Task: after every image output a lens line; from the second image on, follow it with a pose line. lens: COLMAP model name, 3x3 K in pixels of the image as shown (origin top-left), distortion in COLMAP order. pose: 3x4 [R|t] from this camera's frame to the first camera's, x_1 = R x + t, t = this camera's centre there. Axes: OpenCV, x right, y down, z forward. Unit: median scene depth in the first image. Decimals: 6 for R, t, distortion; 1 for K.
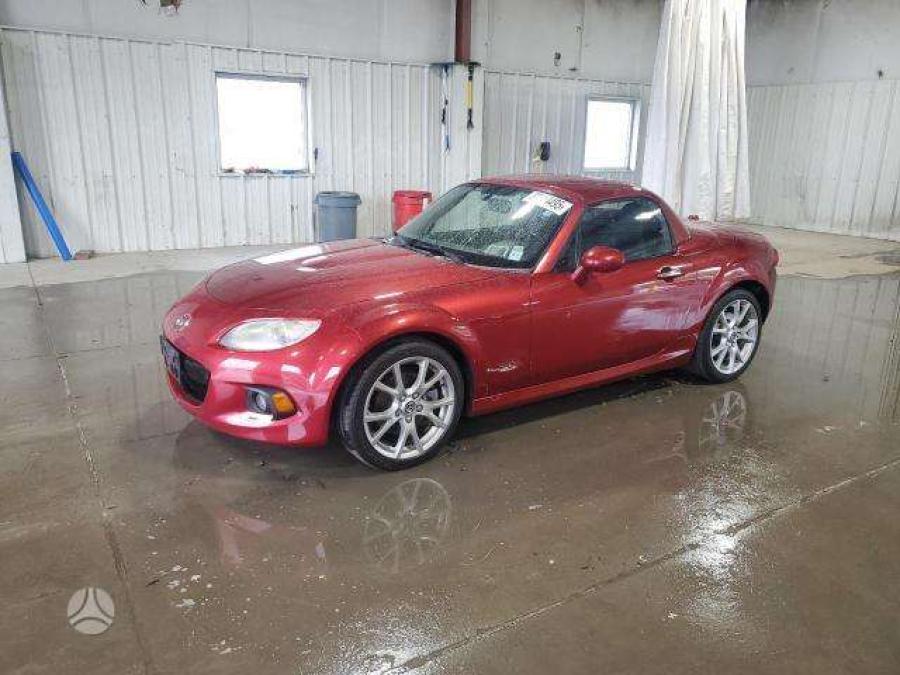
lens RADIAL K [[677.0, 0, 447.9], [0, 677.0, 326.9], [0, 0, 1]] dist [0.082898, -0.105083]
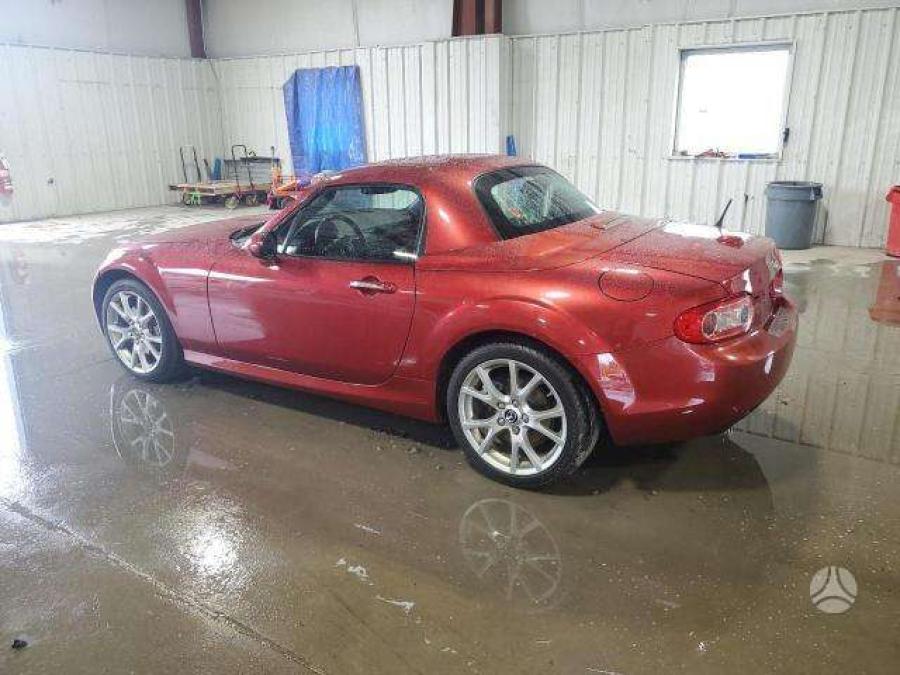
lens RADIAL K [[677.0, 0, 447.9], [0, 677.0, 326.9], [0, 0, 1]] dist [0.082898, -0.105083]
pose [[0.454138, 0.247503, -0.855862, 0.403430], [-0.216961, 0.962442, 0.163200, -0.081889], [0.864110, 0.111573, 0.490780, 0.281063]]
